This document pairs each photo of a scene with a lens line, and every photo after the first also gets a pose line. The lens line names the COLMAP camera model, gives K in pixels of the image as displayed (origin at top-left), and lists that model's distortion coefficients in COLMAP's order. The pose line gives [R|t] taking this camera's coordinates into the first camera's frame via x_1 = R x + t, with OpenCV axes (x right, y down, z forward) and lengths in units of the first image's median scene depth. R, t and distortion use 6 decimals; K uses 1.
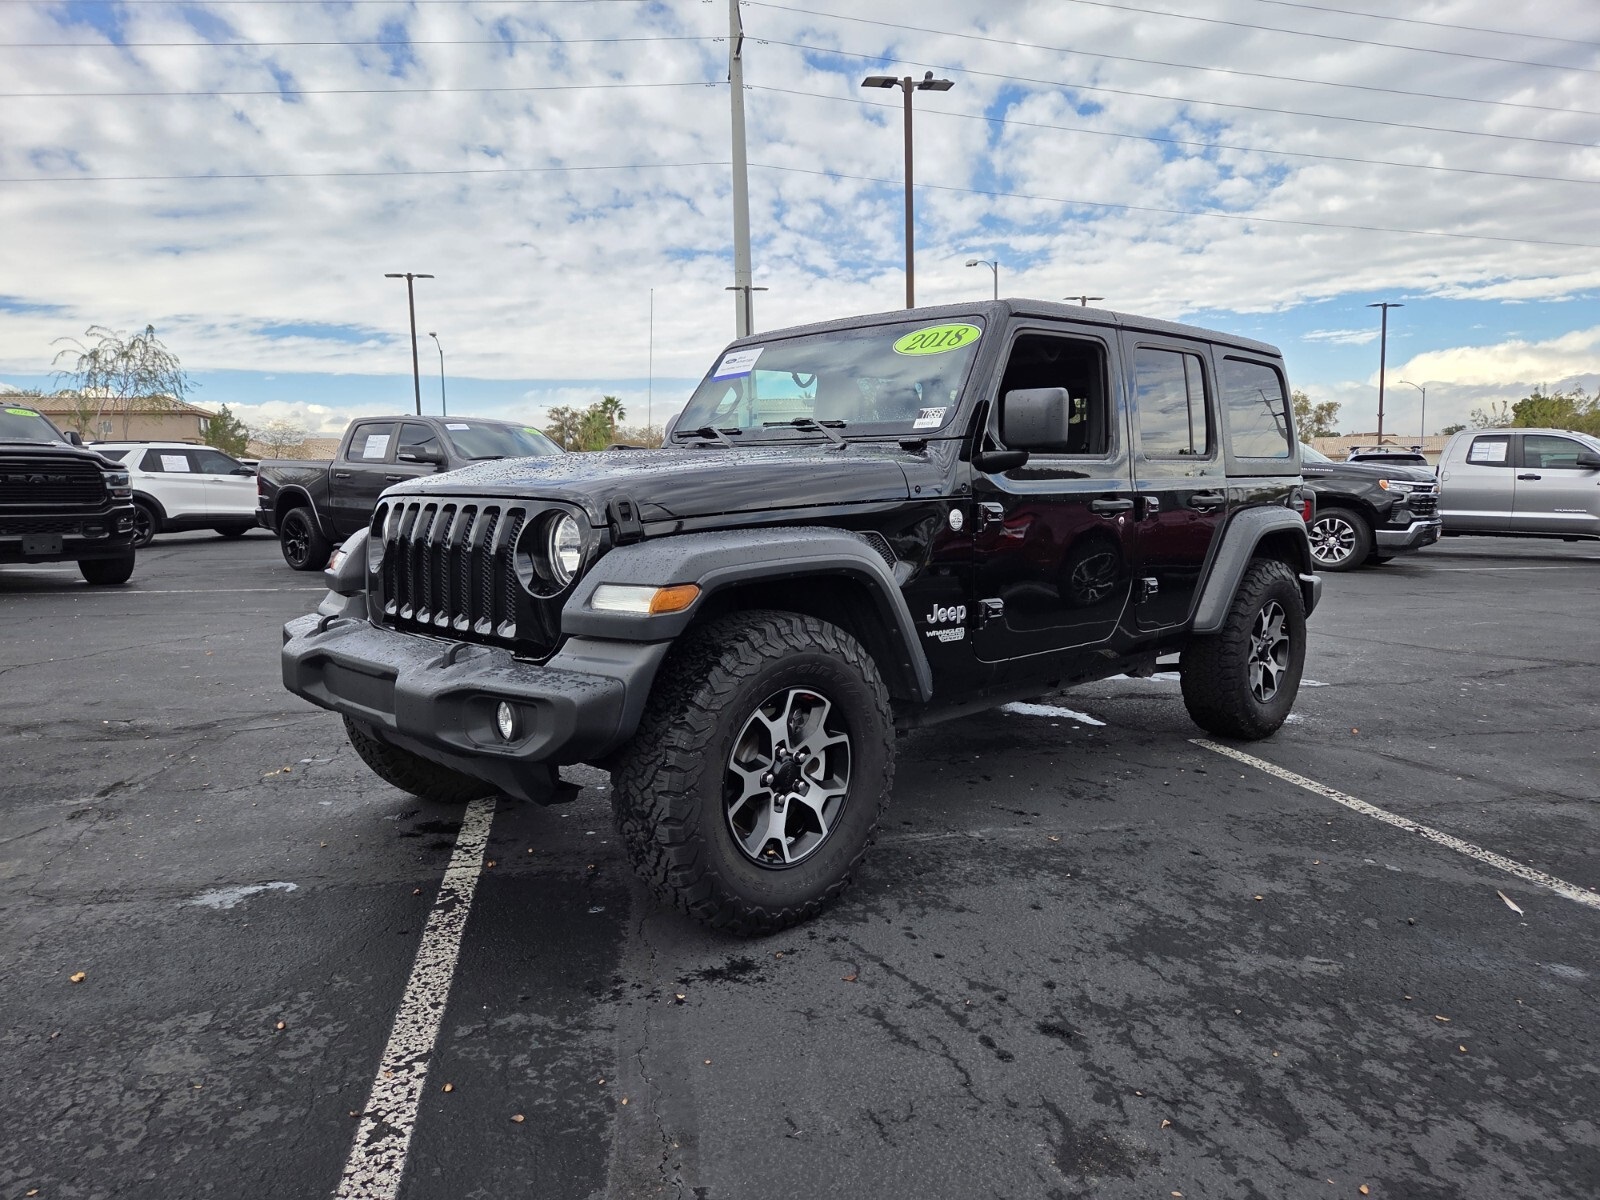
lens RADIAL K [[1078.7, 0, 795.9], [0, 1078.7, 599.5], [0, 0, 1]] dist [0.057423, -0.051362]
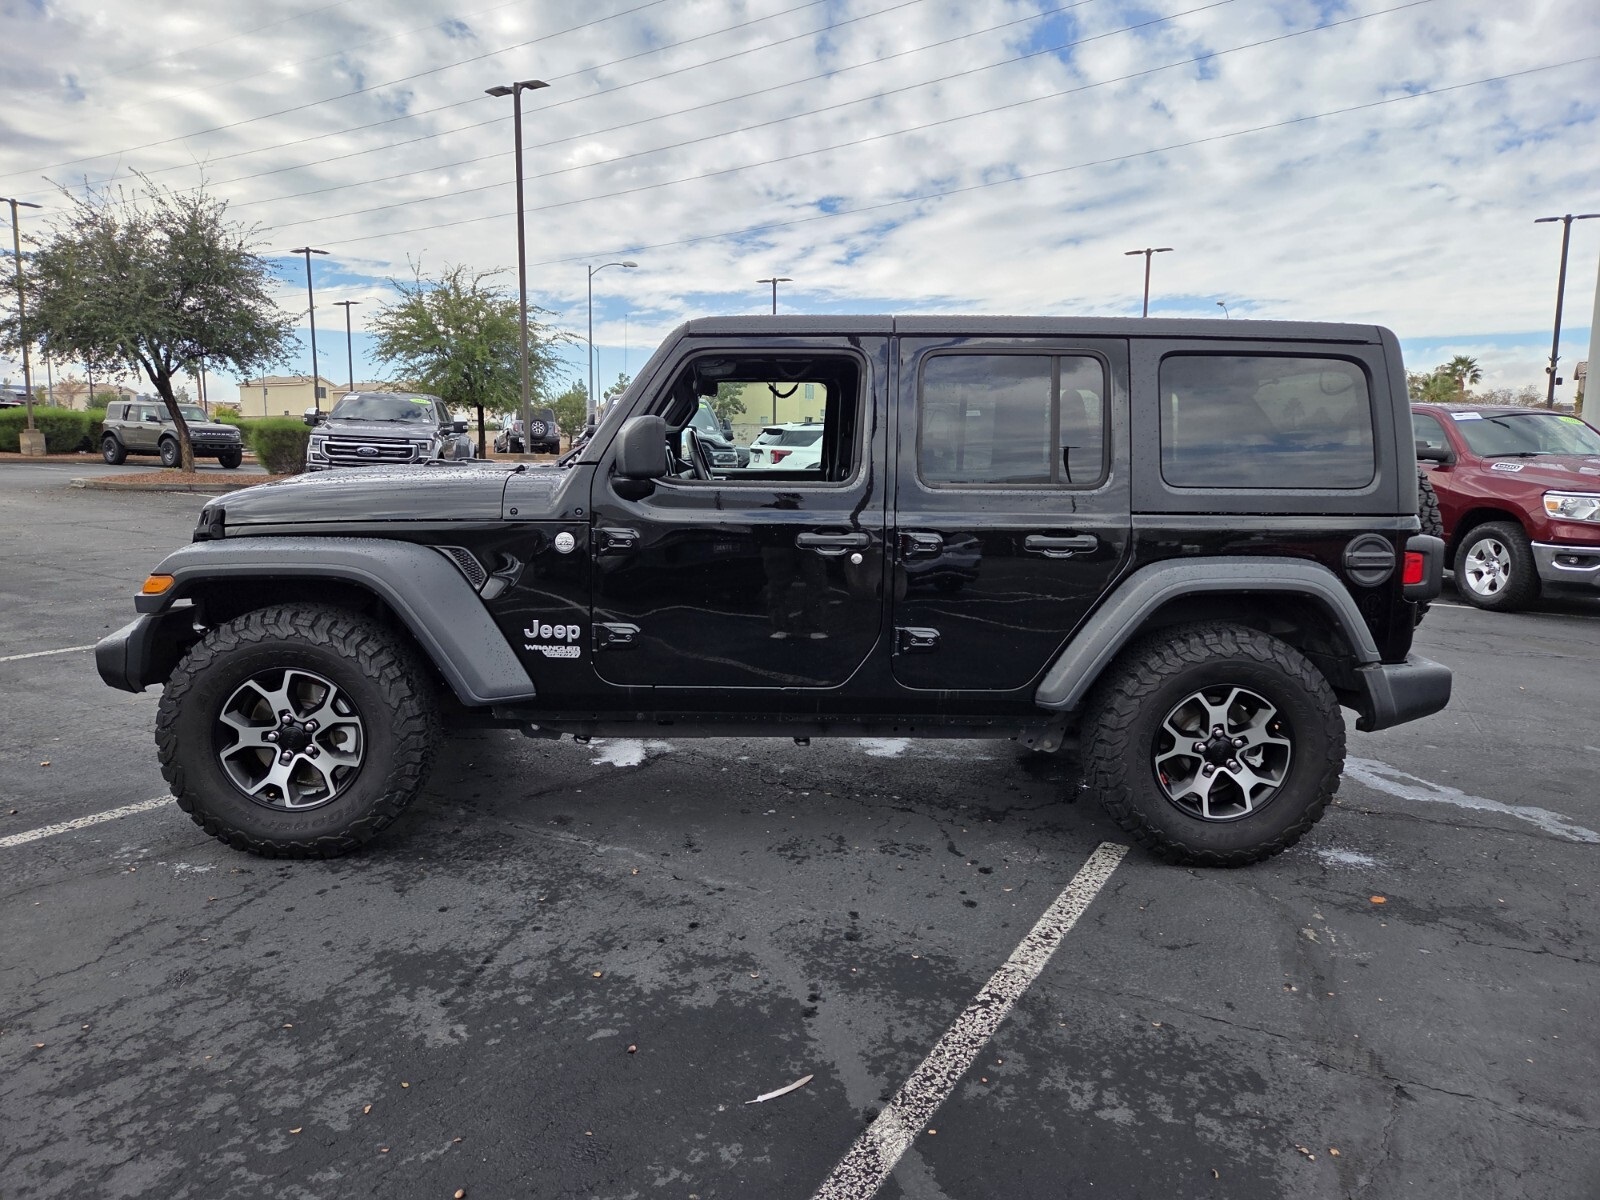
lens RADIAL K [[1076.0, 0, 789.1], [0, 1076.0, 596.0], [0, 0, 1]] dist [0.054599, -0.048954]
pose [[0.734694, 0.114679, -0.668636, 0.989663], [-0.097080, 0.993237, 0.063681, -0.107905], [0.671417, 0.018125, 0.740858, 0.367437]]
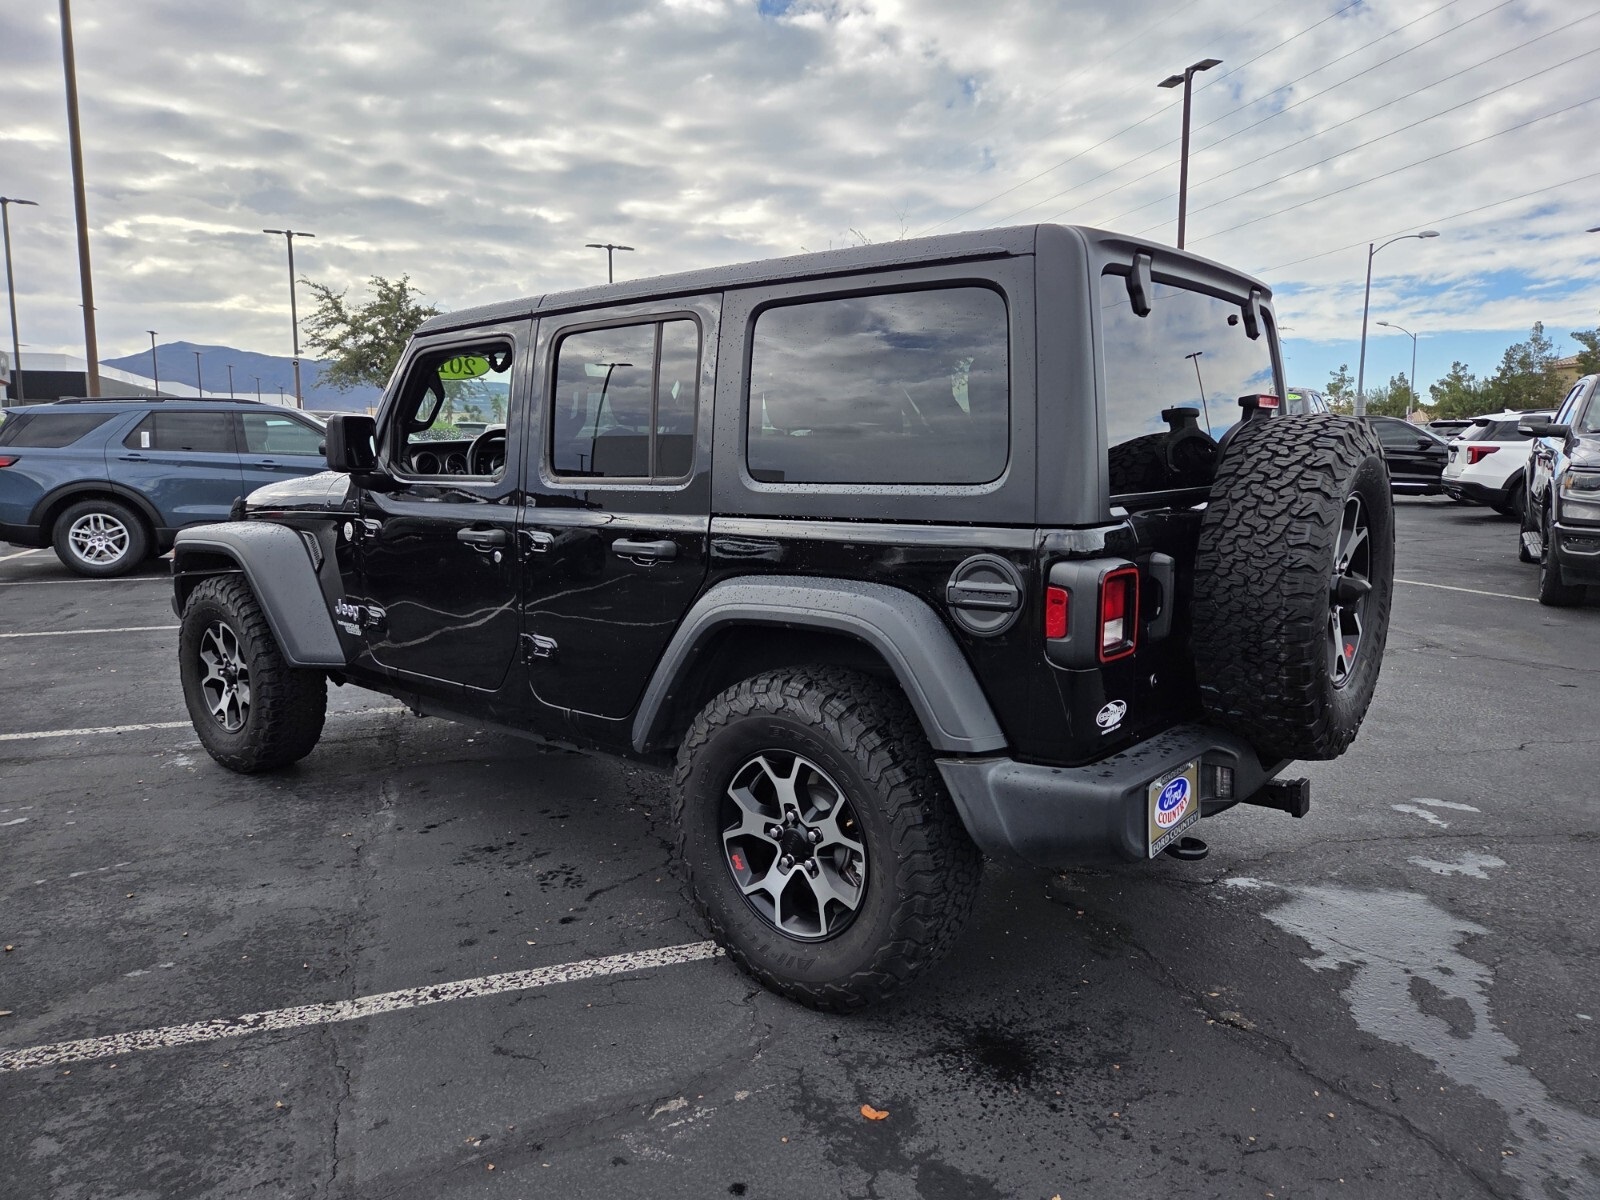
lens RADIAL K [[1078.7, 0, 795.9], [0, 1078.7, 599.5], [0, 0, 1]] dist [0.057423, -0.051362]
pose [[0.102751, 0.143882, -0.984246, 1.339423], [-0.102993, 0.985704, 0.133343, -0.203671], [0.989361, 0.087670, 0.116101, 1.321504]]
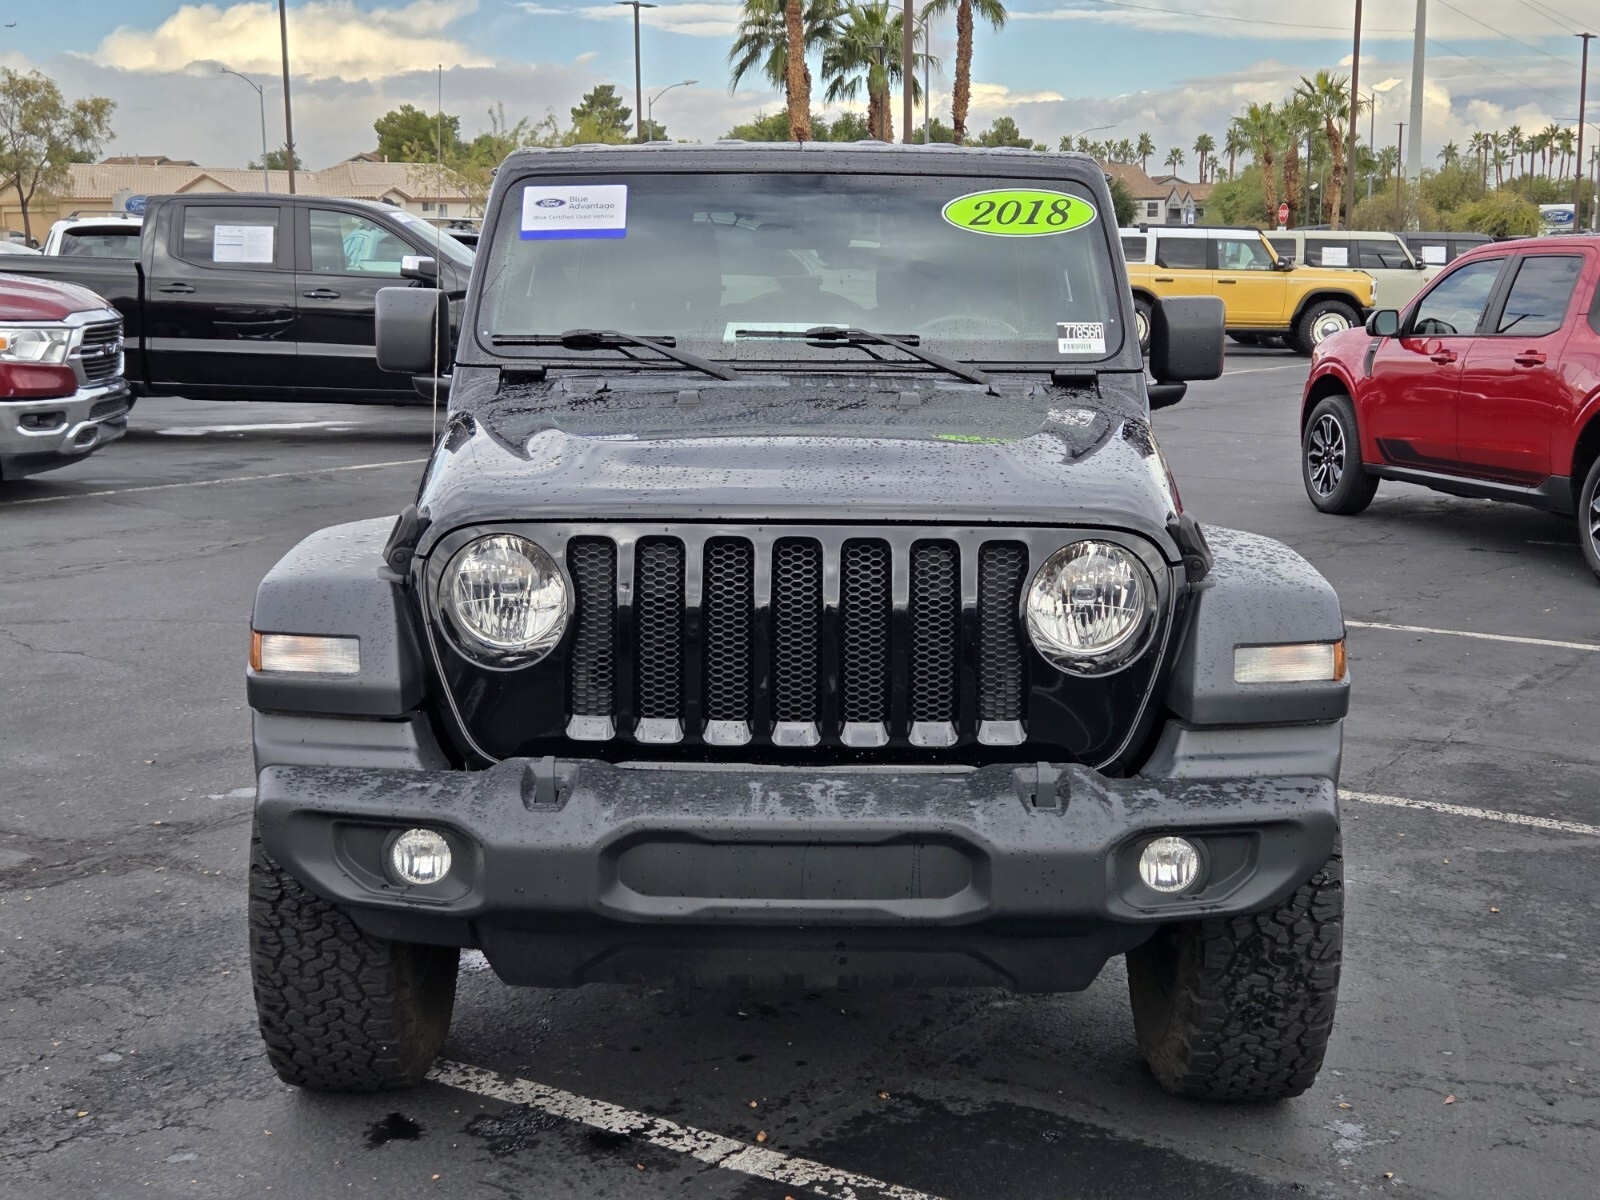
lens RADIAL K [[2178.3, 0, 786.2], [0, 2178.3, 589.4], [0, 0, 1]] dist [0.028079, 0.054912]
pose [[0.706660, -0.106152, 0.699545, -1.008593], [0.069697, 0.994317, 0.080476, -0.135874], [-0.704112, -0.008113, 0.710043, 0.151034]]
